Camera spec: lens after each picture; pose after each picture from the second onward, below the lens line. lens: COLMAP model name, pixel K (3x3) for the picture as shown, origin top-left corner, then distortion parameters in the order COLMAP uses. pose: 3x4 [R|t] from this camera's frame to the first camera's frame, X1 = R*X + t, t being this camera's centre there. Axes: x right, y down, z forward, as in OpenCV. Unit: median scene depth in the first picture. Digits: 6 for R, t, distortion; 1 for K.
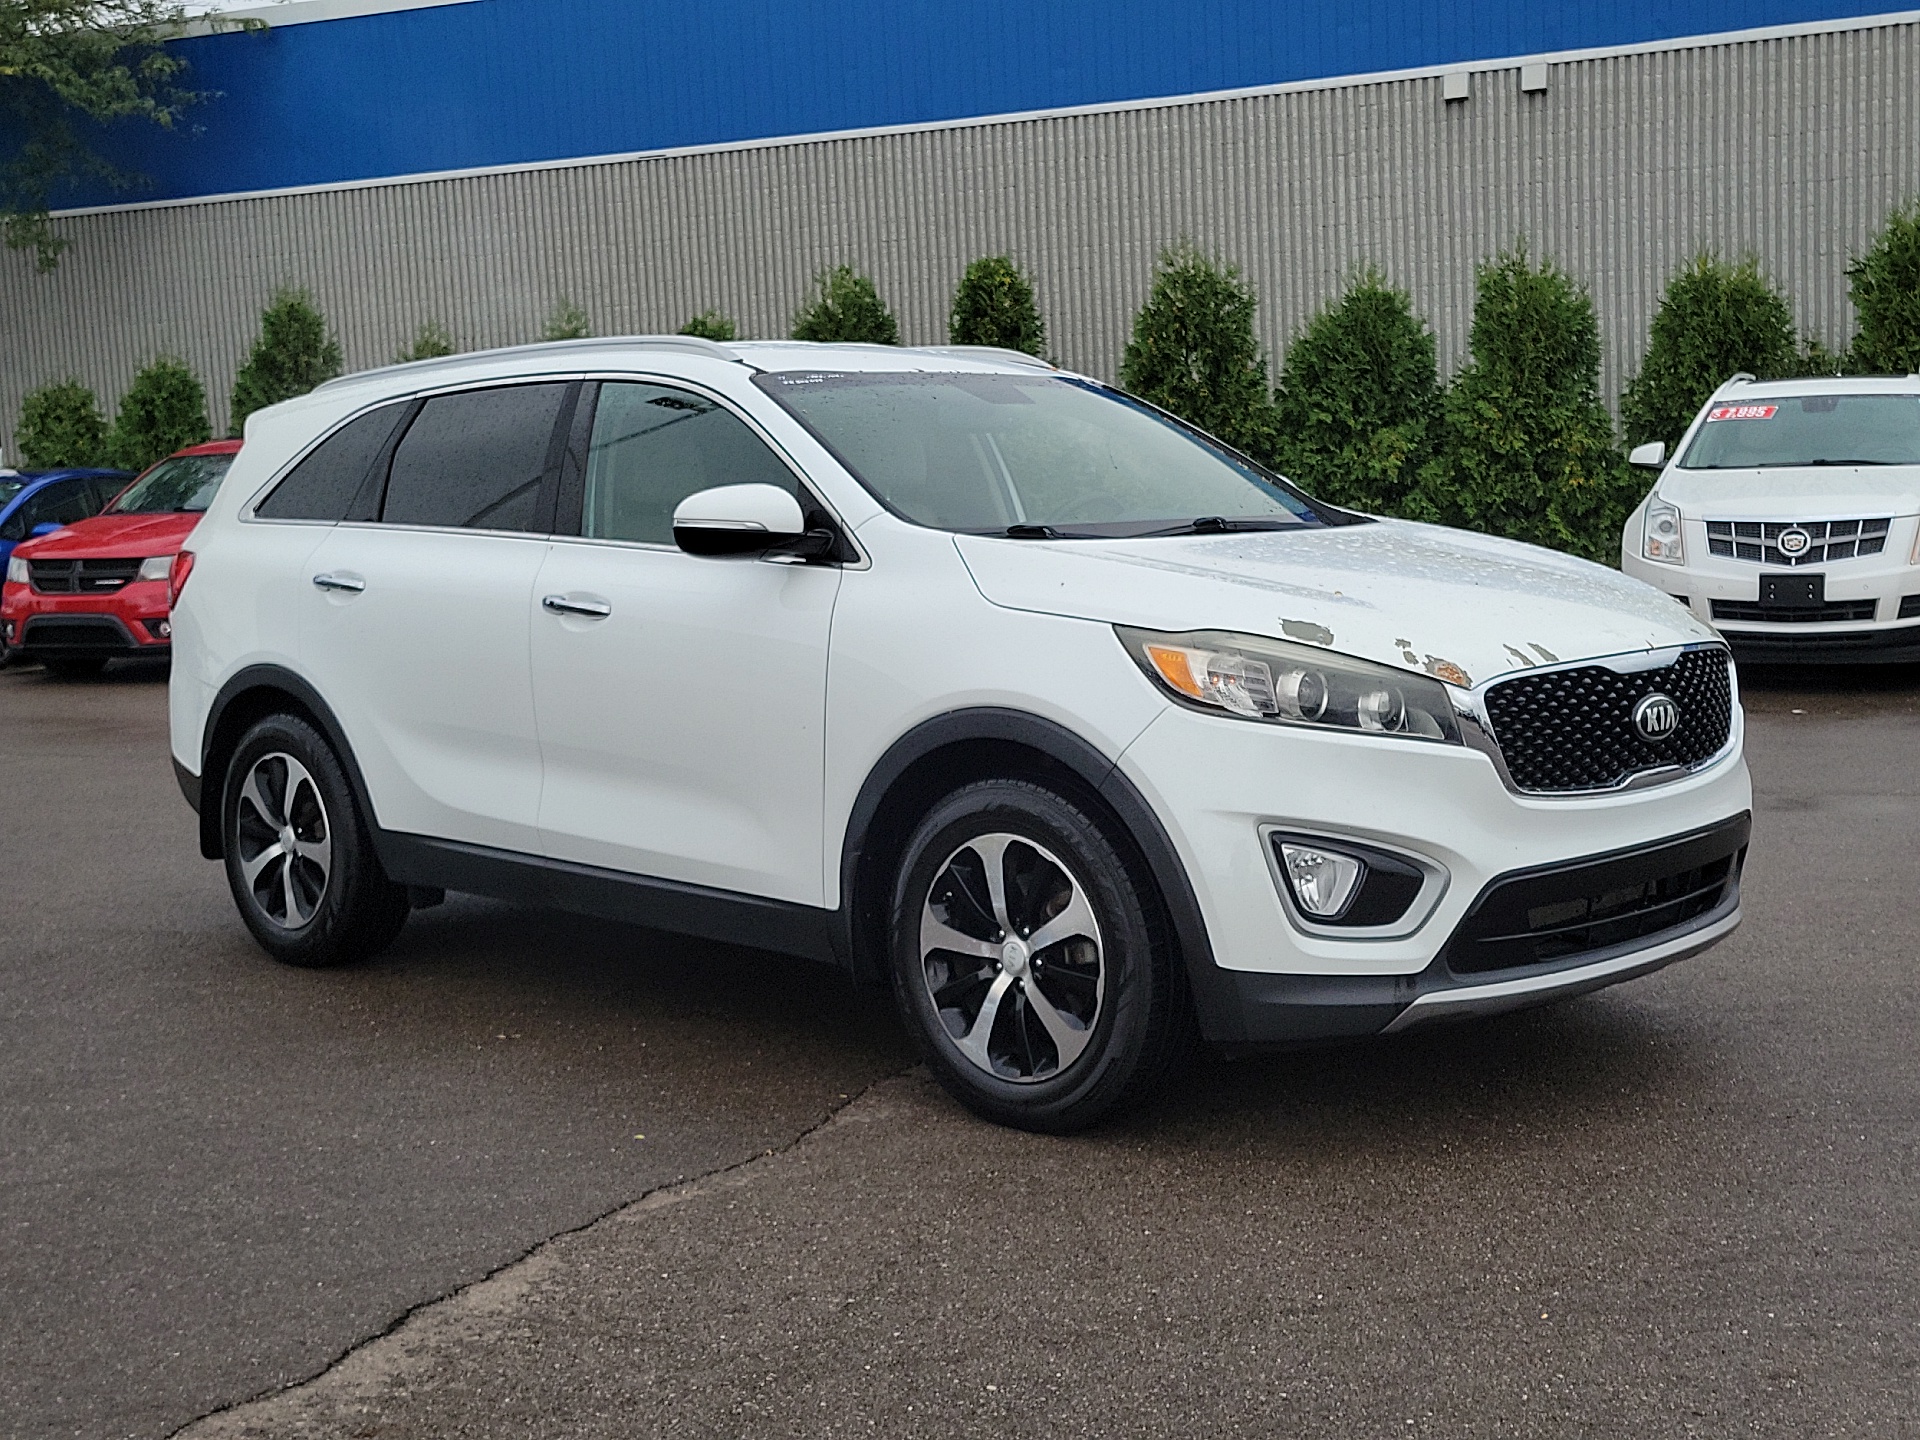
lens RADIAL K [[1456.6, 0, 958.7], [0, 1456.6, 718.6], [0, 0, 1]] dist [0.042463, -0.033313]
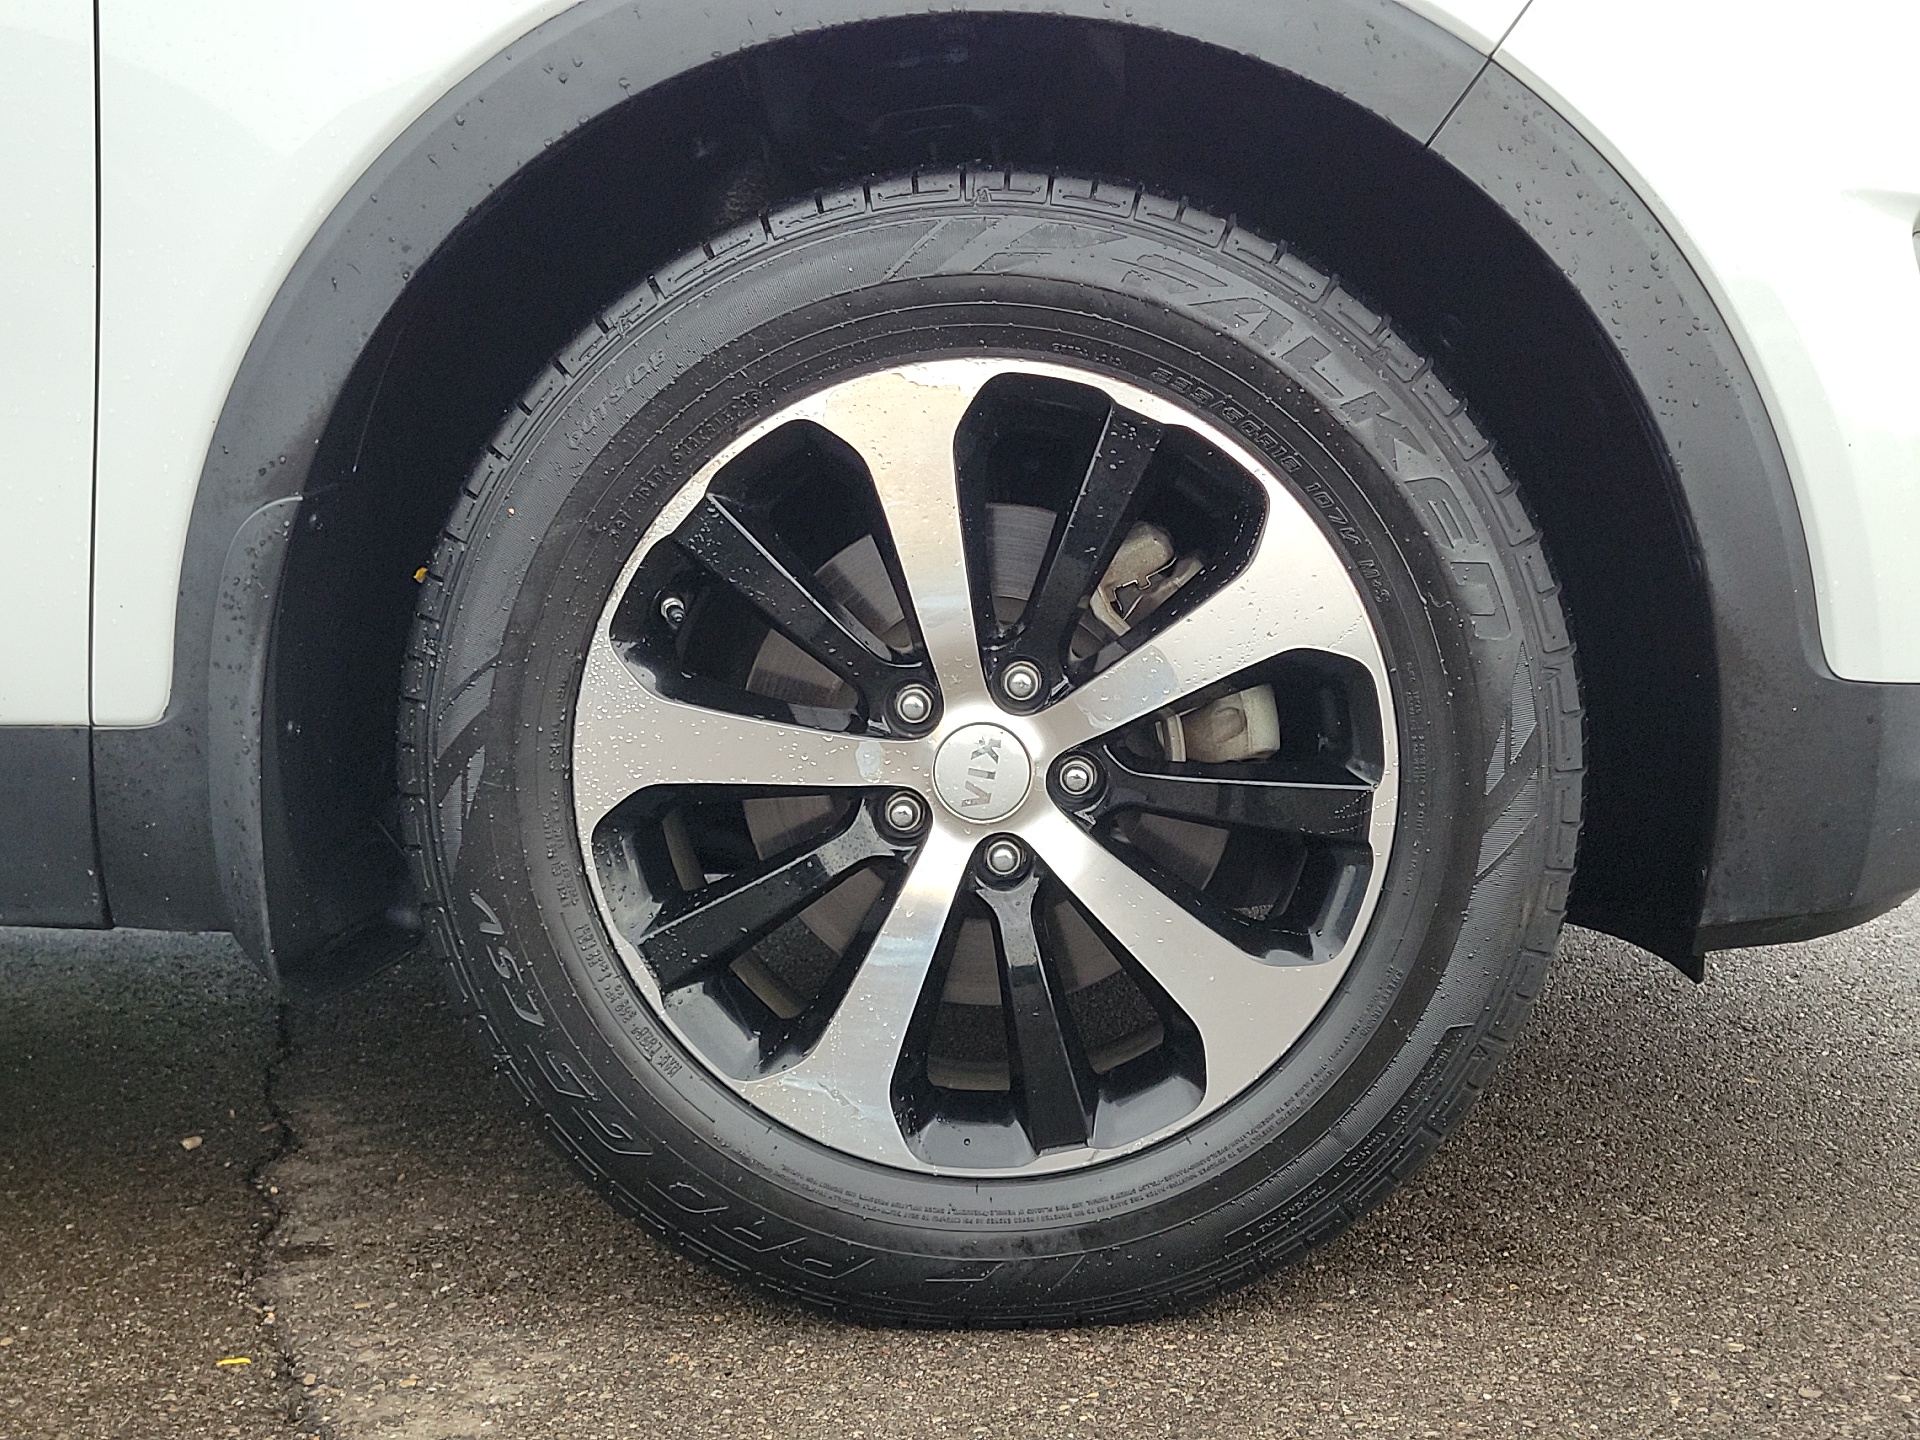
lens RADIAL K [[1456.6, 0, 952.2], [0, 1456.6, 717.1], [0, 0, 1]] dist [0.042463, -0.033313]
pose [[0.766969, -0.031787, 0.640897, -0.161845], [0.027479, 0.999483, 0.016688, 0.145775], [-0.641096, 0.004812, 0.767446, 0.764354]]
